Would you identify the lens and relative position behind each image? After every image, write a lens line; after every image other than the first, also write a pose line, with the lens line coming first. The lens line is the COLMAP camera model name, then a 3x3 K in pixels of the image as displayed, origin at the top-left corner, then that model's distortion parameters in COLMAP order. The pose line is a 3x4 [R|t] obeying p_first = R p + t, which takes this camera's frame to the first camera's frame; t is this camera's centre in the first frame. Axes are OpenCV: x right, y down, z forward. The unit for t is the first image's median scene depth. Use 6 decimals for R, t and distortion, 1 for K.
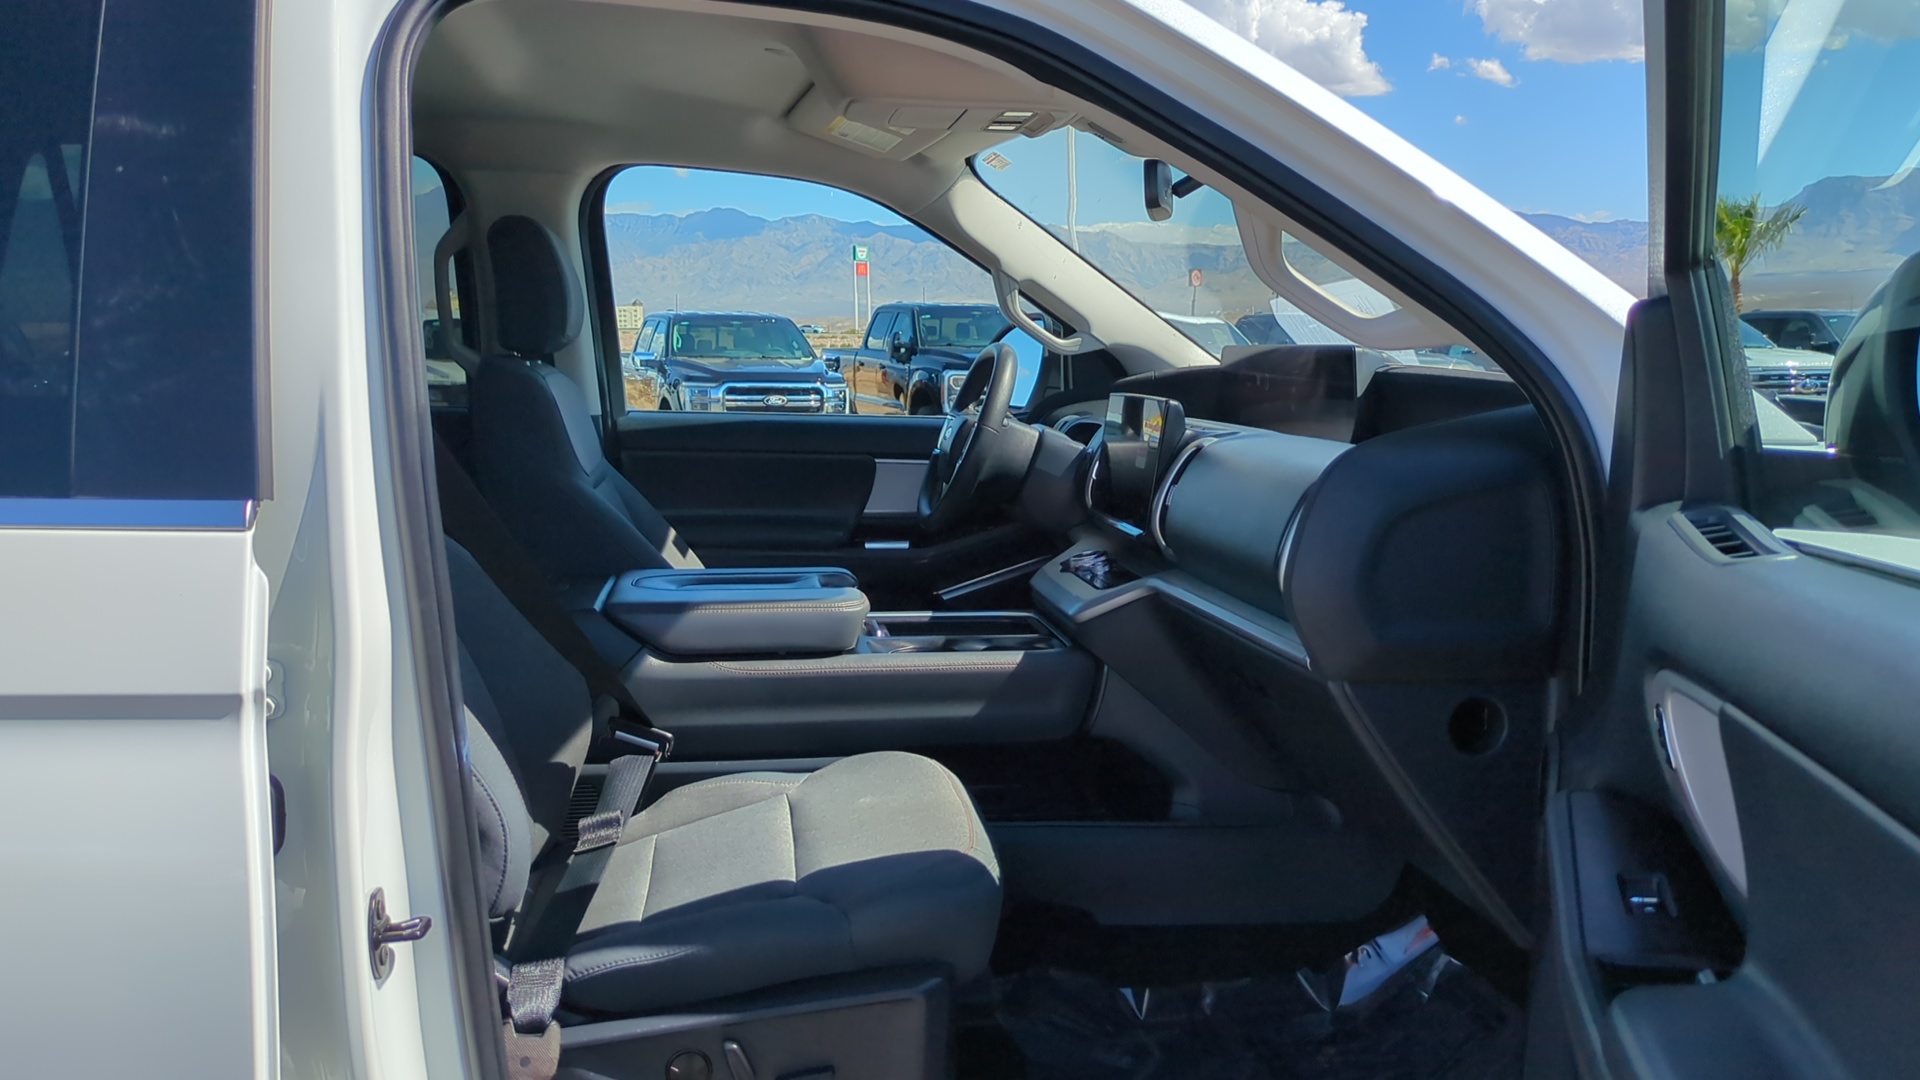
lens RADIAL K [[1643.5, 0, 979.6], [0, 1643.5, 532.7], [0, 0, 1]] dist [0.074695, -0.087657]
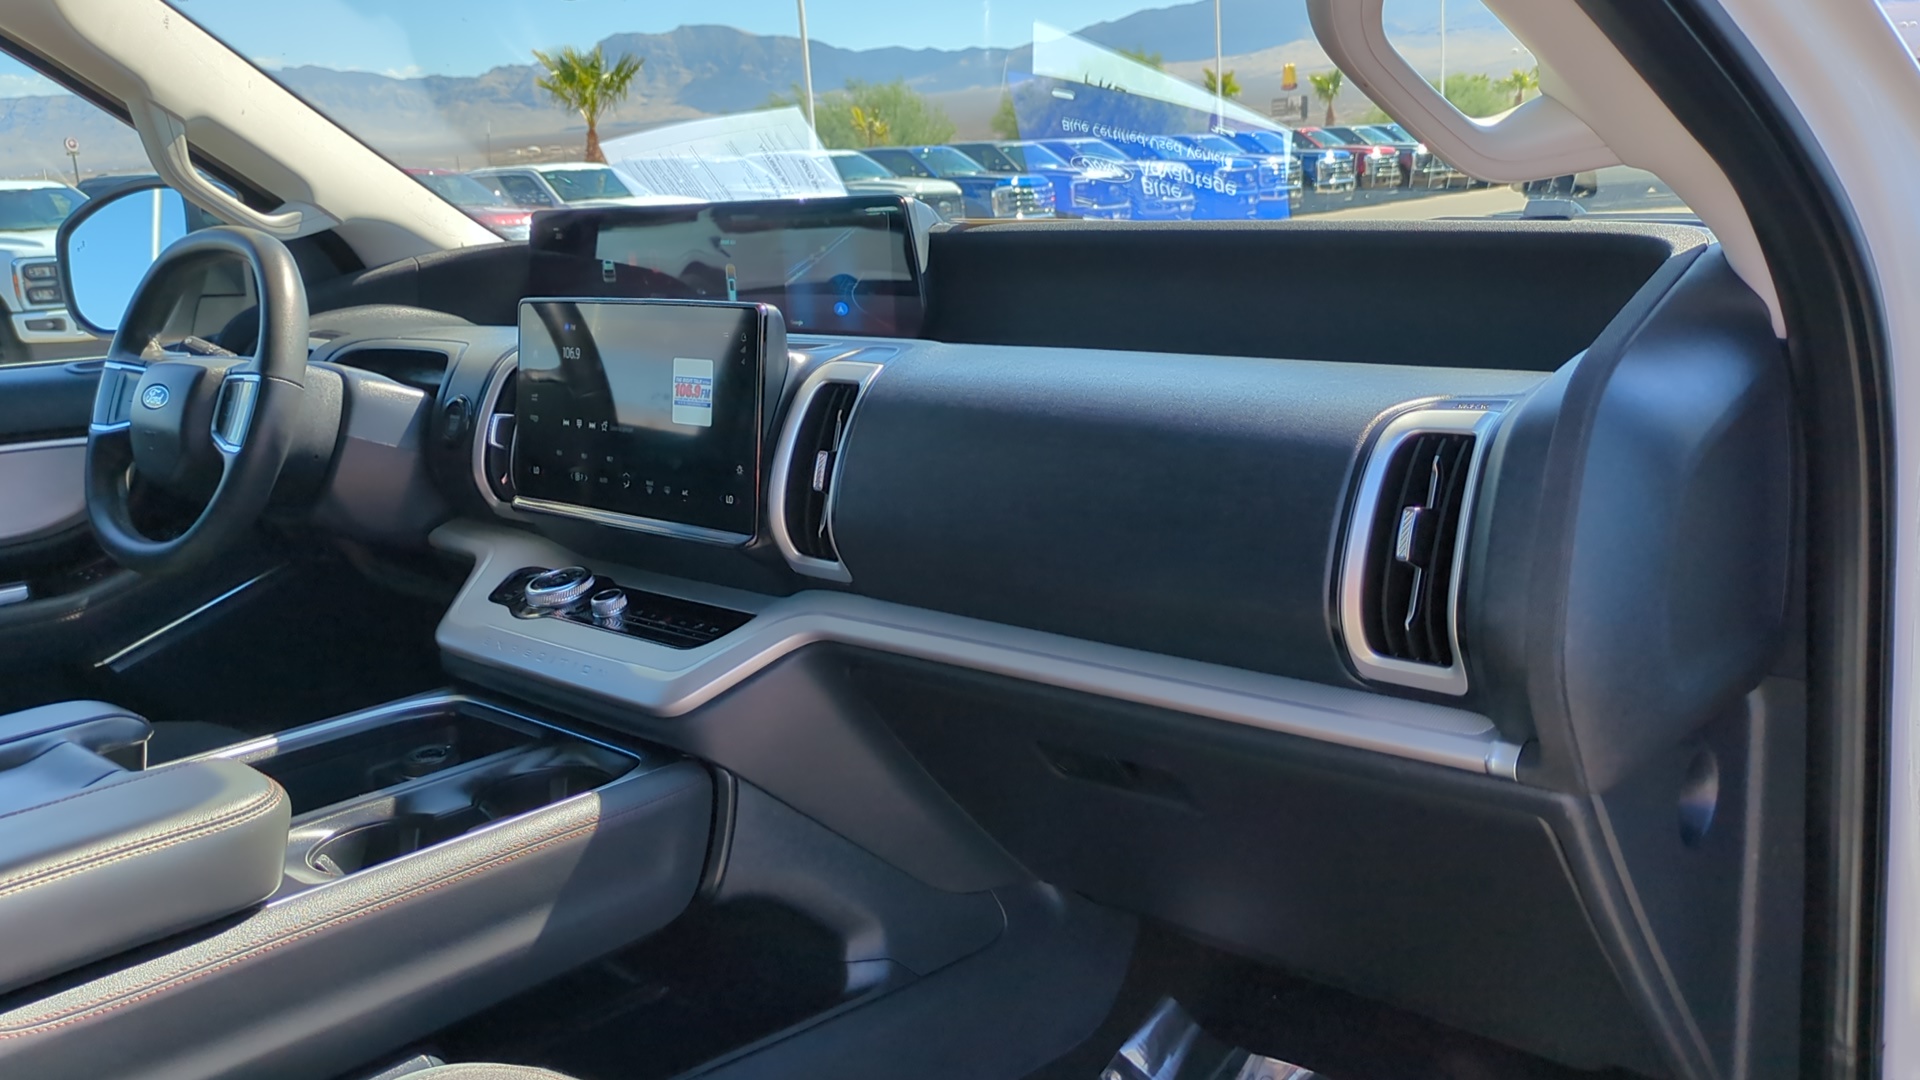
lens RADIAL K [[1669.9, 0, 984.0], [0, 1669.9, 537.5], [0, 0, 1]] dist [-0.019978, -0.009615]
pose [[0.781176, -0.170373, 0.600614, -0.135165], [0.118898, 0.985035, 0.124777, -0.046637], [-0.612885, -0.026061, 0.789742, 0.360151]]
